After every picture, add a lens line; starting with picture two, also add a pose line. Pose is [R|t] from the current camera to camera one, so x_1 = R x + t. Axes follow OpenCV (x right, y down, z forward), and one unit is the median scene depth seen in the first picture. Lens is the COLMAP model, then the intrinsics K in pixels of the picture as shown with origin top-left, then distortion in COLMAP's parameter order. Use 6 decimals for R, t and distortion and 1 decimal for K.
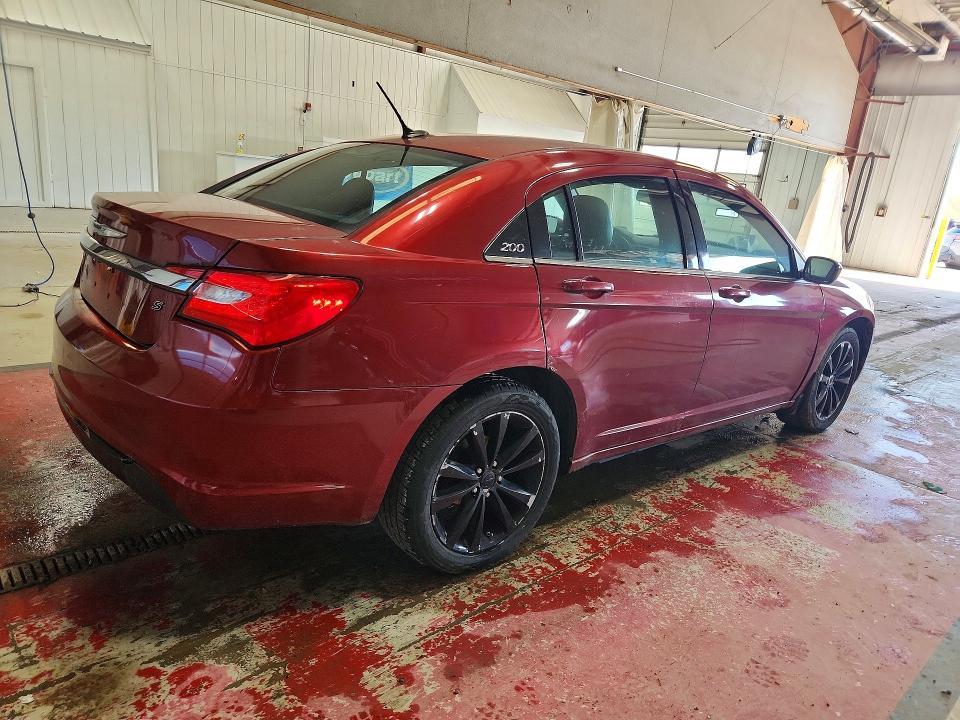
lens RADIAL K [[648.3, 0, 480.0], [0, 648.3, 360.0], [0, 0, 1]] dist [0.000162, 0.001152]
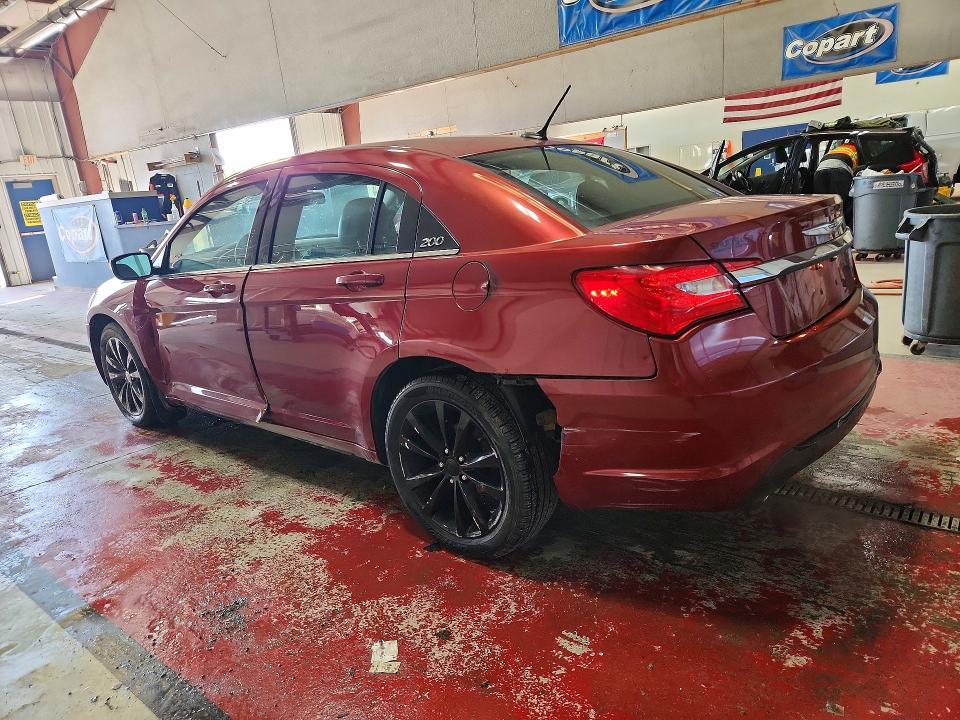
lens RADIAL K [[648.3, 0, 480.0], [0, 648.3, 360.0], [0, 0, 1]] dist [0.000162, 0.001152]
pose [[-0.160005, -0.348081, 0.923709, -1.698351], [0.320912, 0.866591, 0.382146, -0.664980], [-0.933496, 0.357574, -0.026956, 1.822238]]
